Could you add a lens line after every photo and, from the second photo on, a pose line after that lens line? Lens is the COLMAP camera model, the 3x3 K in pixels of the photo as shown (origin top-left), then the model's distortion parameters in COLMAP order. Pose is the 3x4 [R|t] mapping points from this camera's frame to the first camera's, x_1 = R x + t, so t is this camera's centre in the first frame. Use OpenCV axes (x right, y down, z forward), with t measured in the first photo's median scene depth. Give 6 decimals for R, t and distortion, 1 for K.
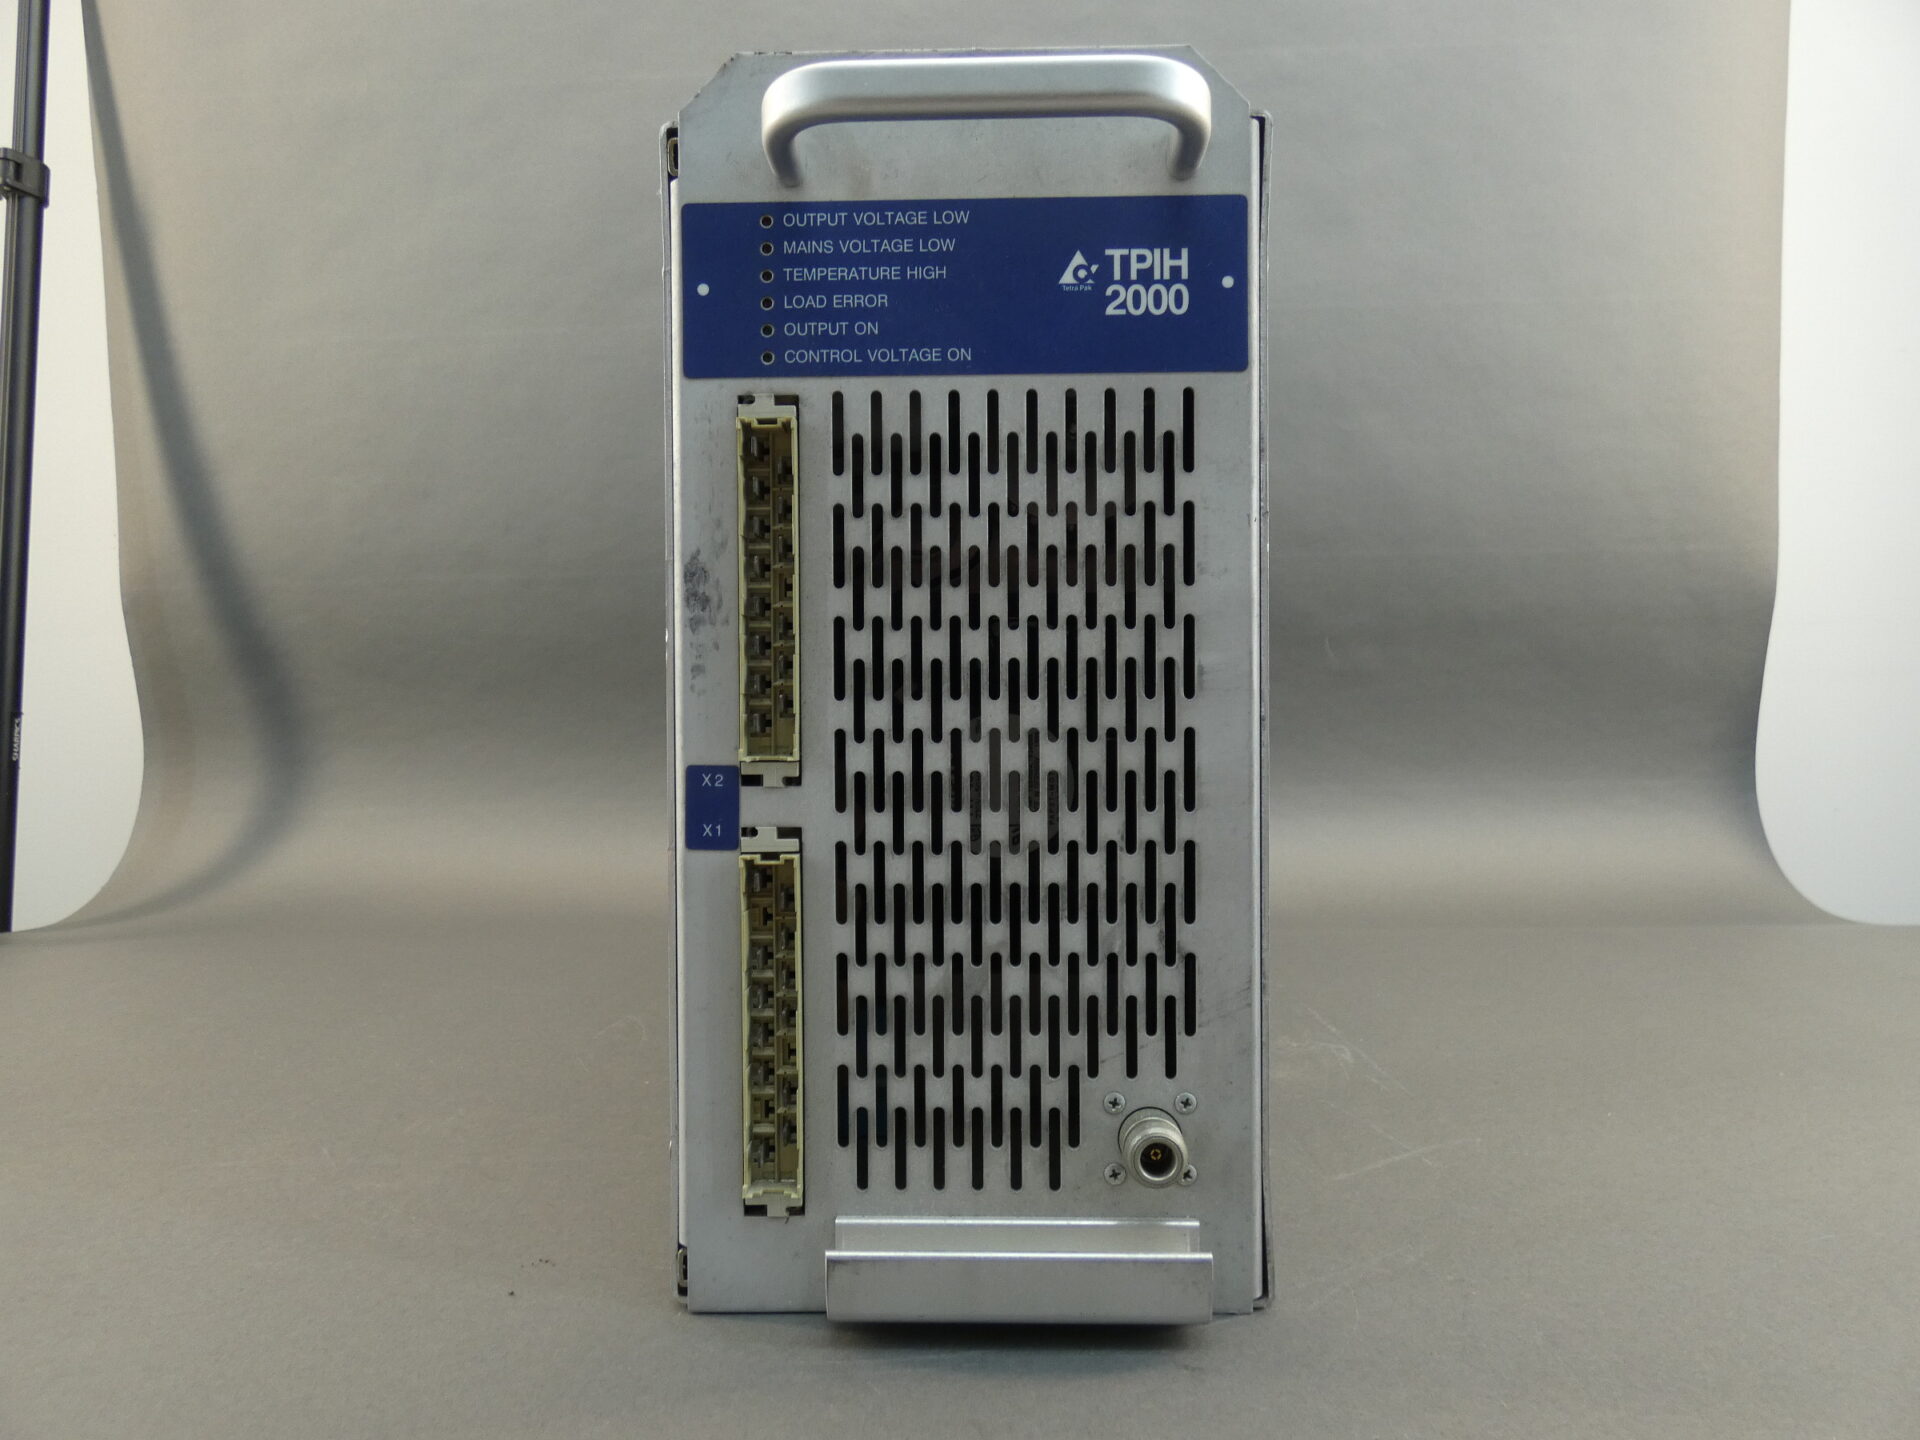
lens RADIAL K [[1152.6, 0, 958.7], [0, 1152.6, 708.1], [0, 0, 1]] dist [0.019109, -0.019525]
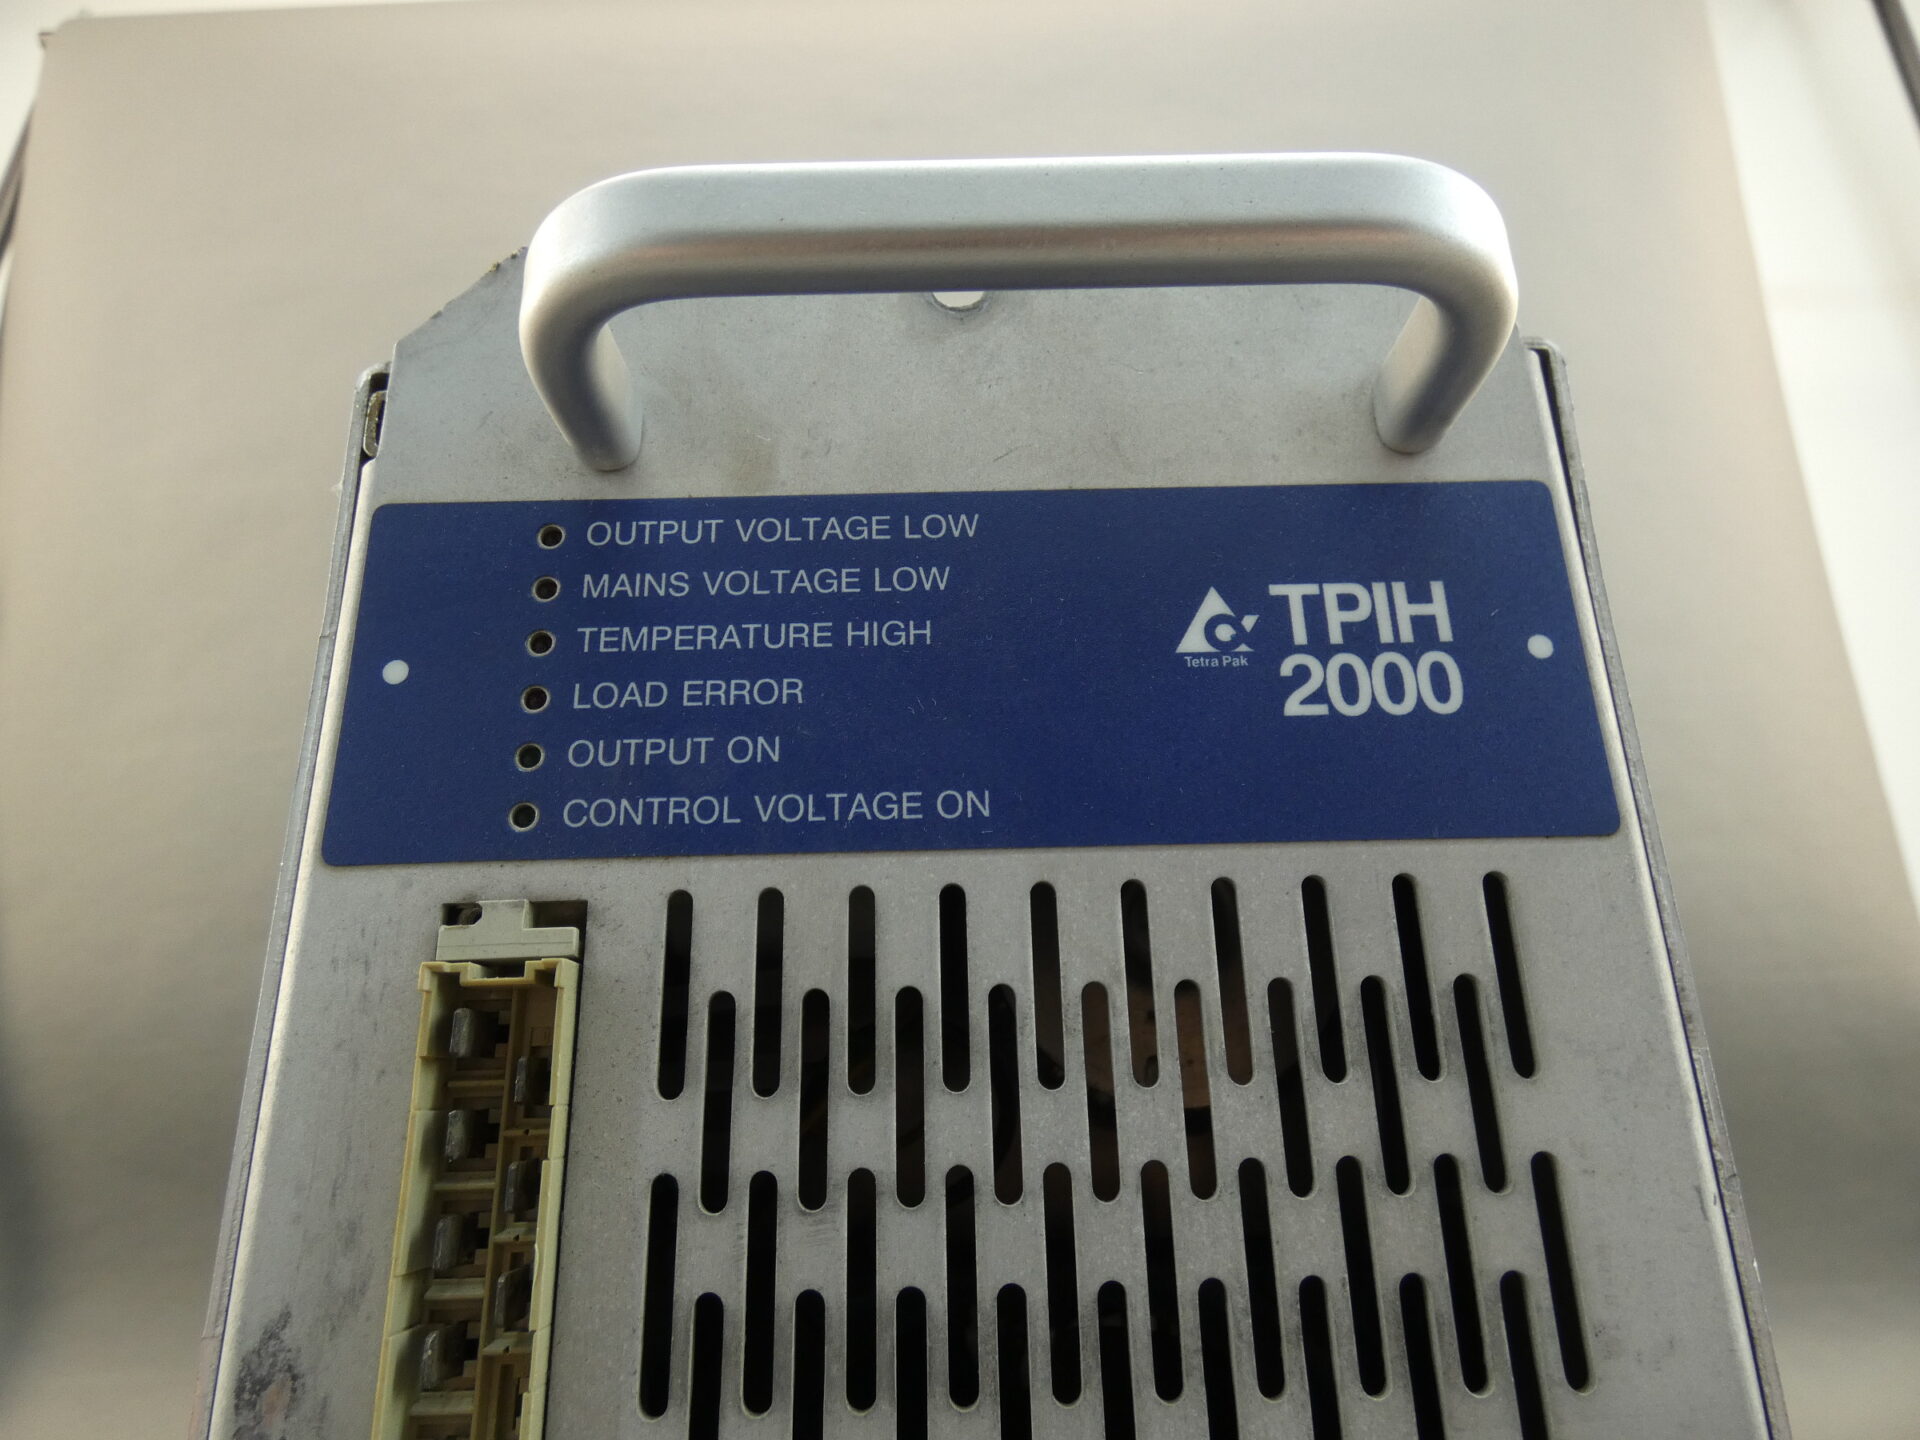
lens RADIAL K [[1152.6, 0, 958.7], [0, 1152.6, 708.1], [0, 0, 1]] dist [0.019109, -0.019525]
pose [[0.999519, -0.009462, 0.029521, -0.013842], [0.018531, 0.945773, -0.324298, -0.198309], [-0.024851, 0.324689, 0.945494, 0.572280]]
